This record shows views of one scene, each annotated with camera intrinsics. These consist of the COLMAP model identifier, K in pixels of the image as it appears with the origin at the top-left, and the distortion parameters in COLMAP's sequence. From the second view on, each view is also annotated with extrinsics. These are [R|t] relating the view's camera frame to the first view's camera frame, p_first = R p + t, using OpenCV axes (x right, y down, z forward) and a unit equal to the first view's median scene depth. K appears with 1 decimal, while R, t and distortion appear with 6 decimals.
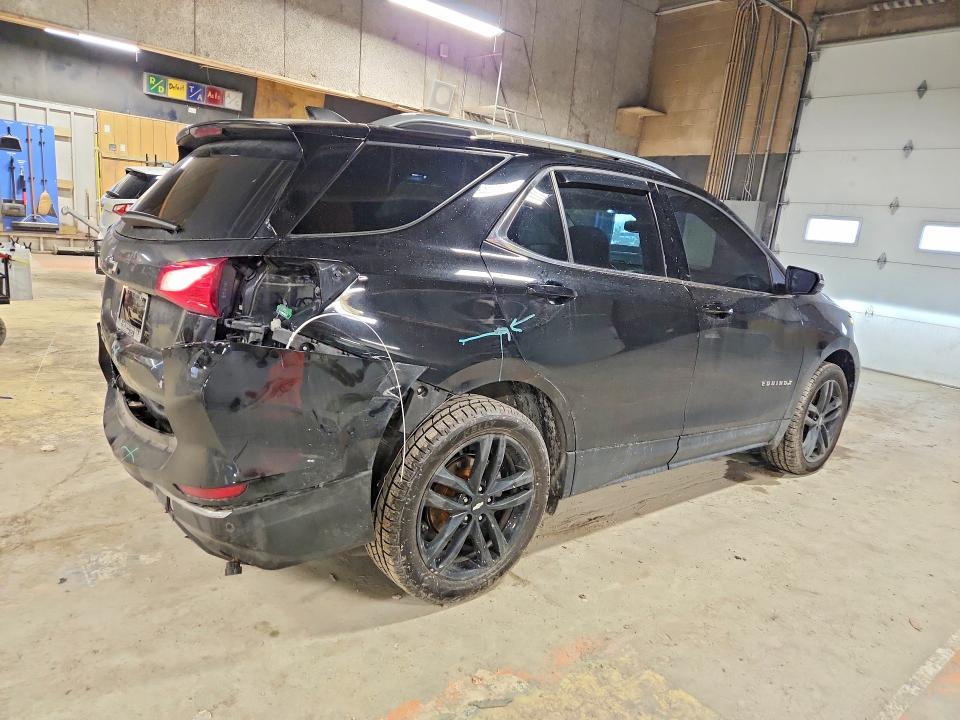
lens RADIAL K [[645.6, 0, 475.5], [0, 645.6, 360.6], [0, 0, 1]] dist [0.056541, -0.042929]
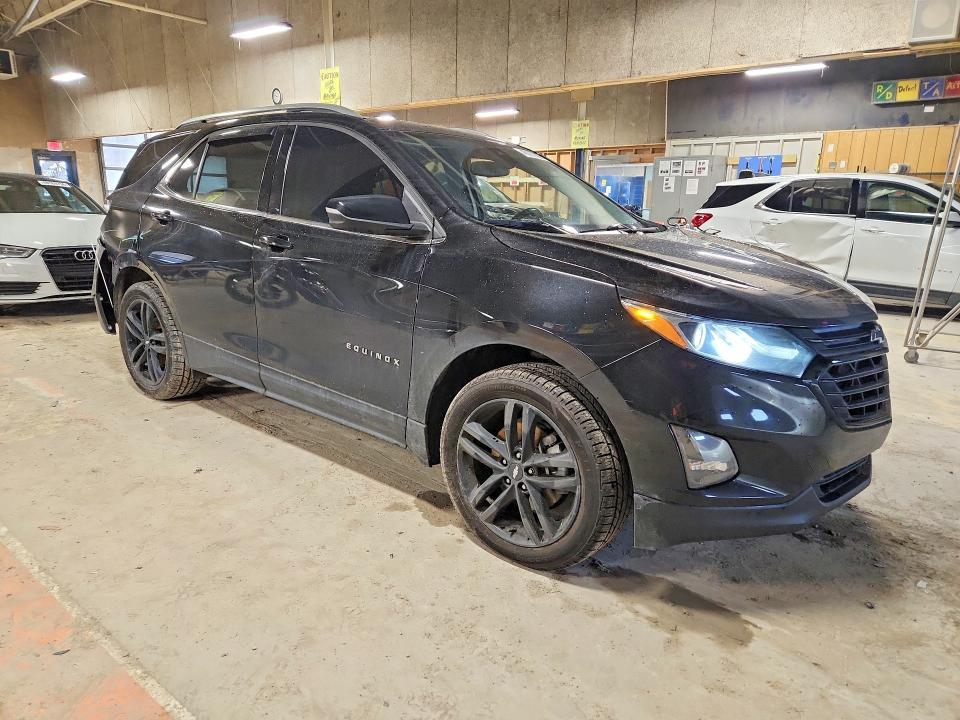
lens RADIAL K [[645.6, 0, 475.5], [0, 645.6, 360.6], [0, 0, 1]] dist [0.056541, -0.042929]
pose [[0.186680, 0.144253, -0.971772, 0.416940], [-0.207927, 0.972554, 0.104425, -0.020750], [0.960165, 0.182564, 0.211551, 0.329839]]
